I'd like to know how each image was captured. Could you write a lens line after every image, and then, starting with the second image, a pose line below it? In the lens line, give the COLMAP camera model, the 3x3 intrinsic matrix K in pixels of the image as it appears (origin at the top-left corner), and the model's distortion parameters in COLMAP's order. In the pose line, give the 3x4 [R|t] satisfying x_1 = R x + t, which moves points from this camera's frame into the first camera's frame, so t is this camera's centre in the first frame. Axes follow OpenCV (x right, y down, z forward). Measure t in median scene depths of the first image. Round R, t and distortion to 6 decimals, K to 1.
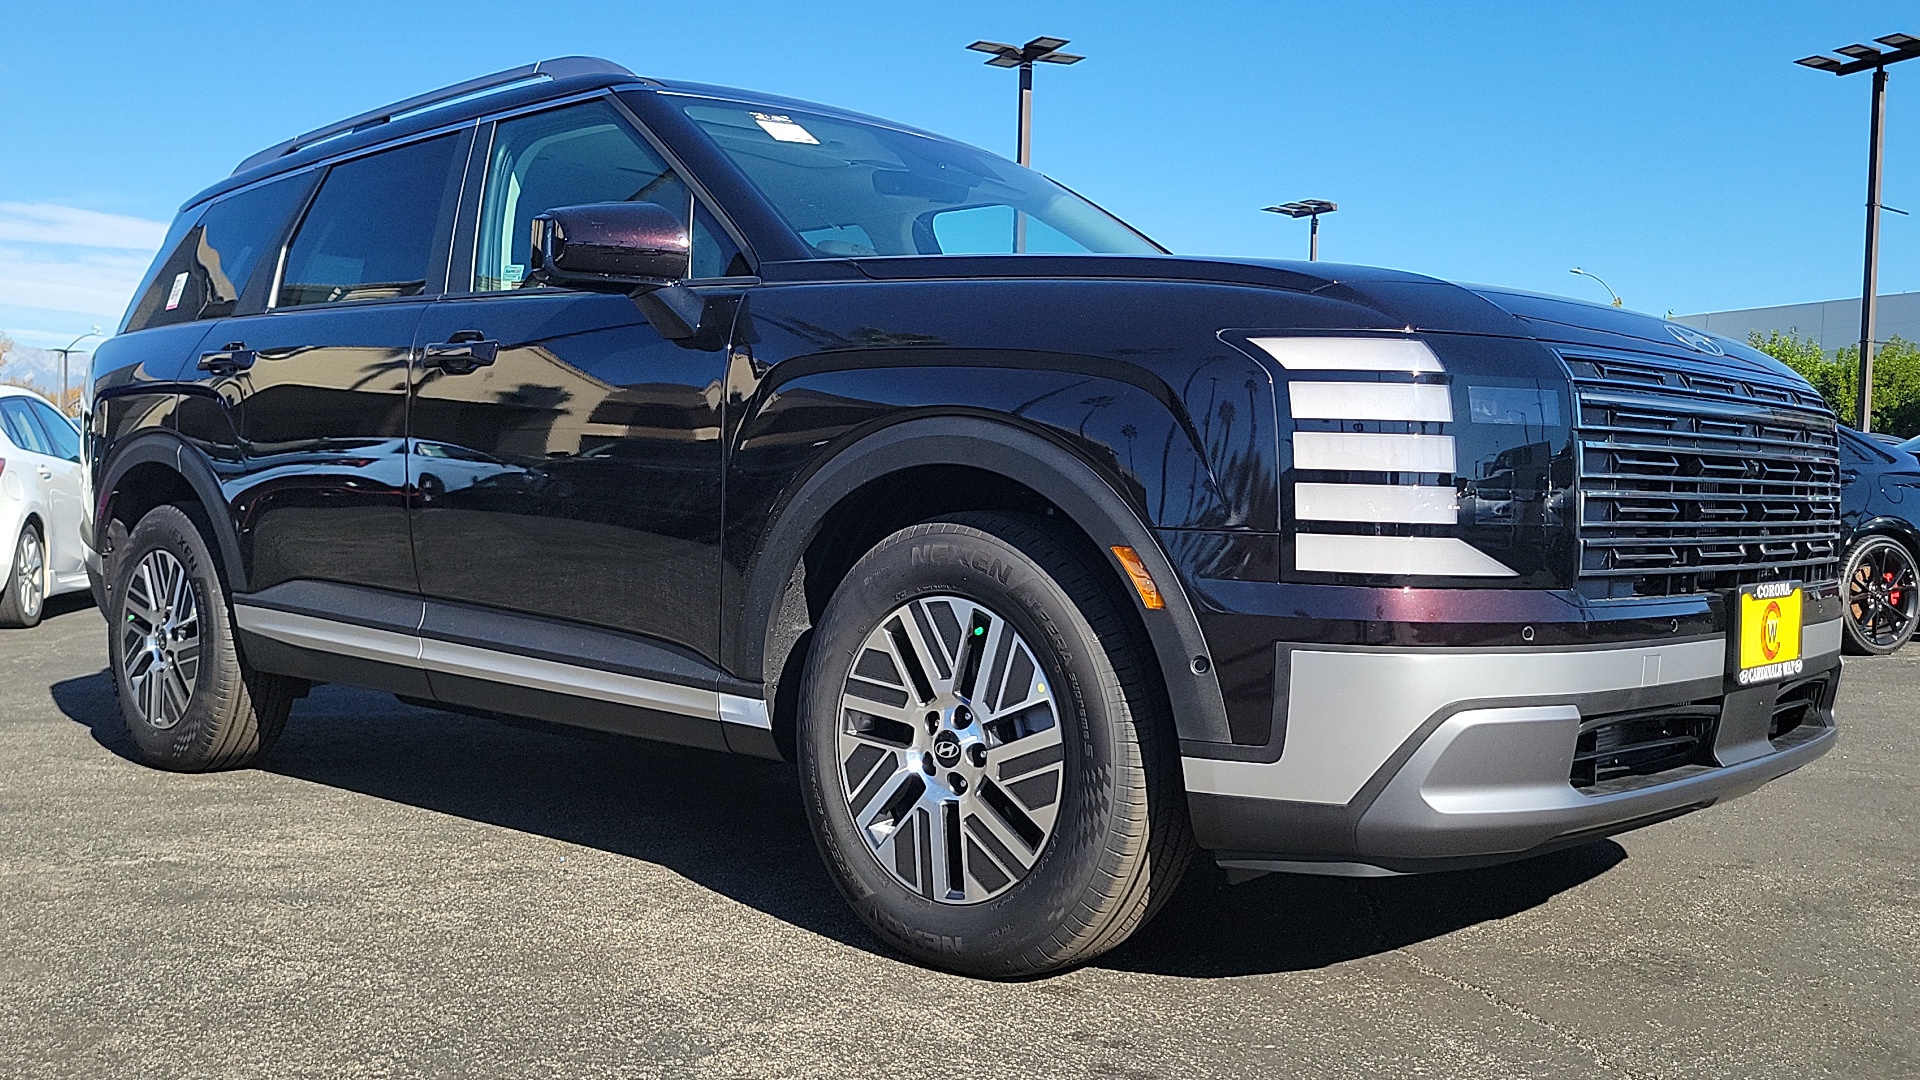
lens RADIAL K [[1492.9, 0, 956.1], [0, 1492.9, 541.1], [0, 0, 1]] dist [0.030142, -0.024605]
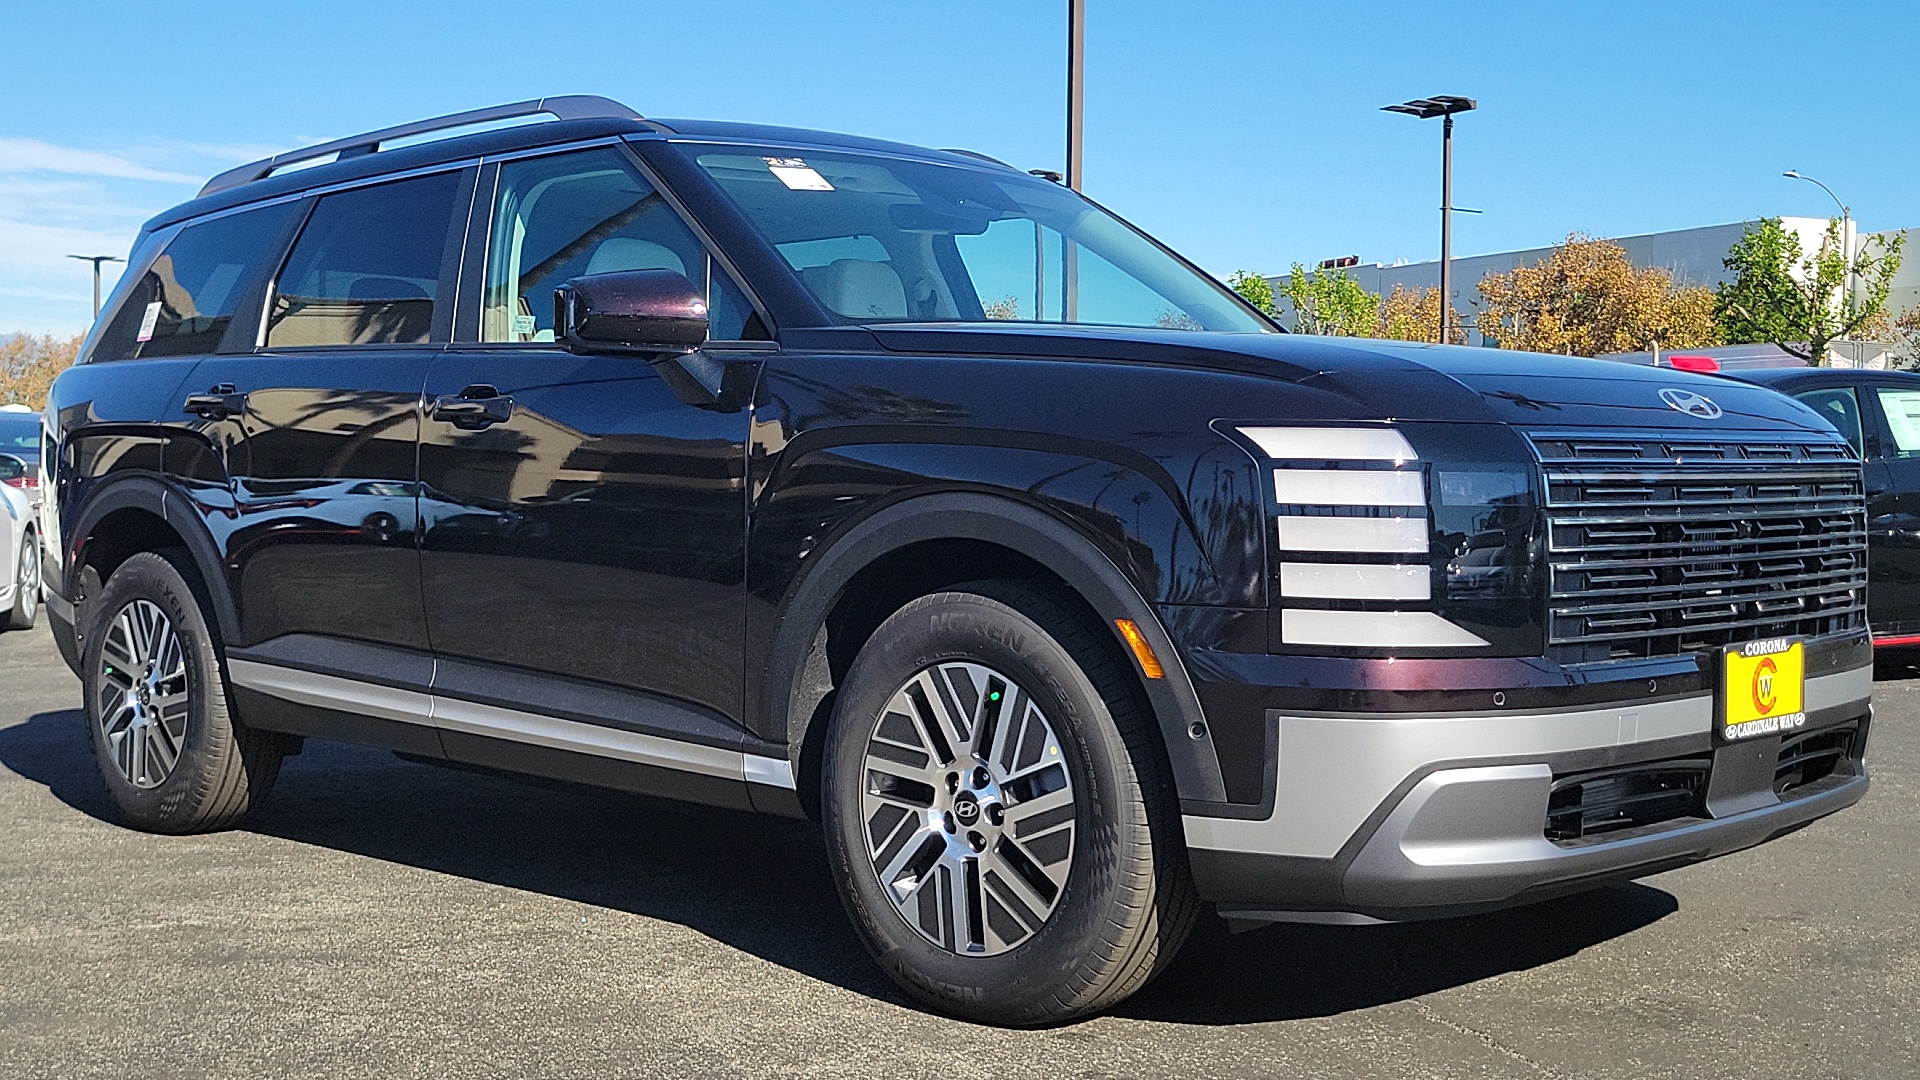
lens RADIAL K [[1910.9, 0, 960.6], [0, 1910.9, 546.6], [0, 0, 1]] dist [0.028227, 0.000000]
pose [[0.999696, -0.011887, -0.021600, 0.020522], [0.012117, 0.999871, 0.010543, -0.056894], [0.021472, -0.010801, 0.999711, -0.328431]]
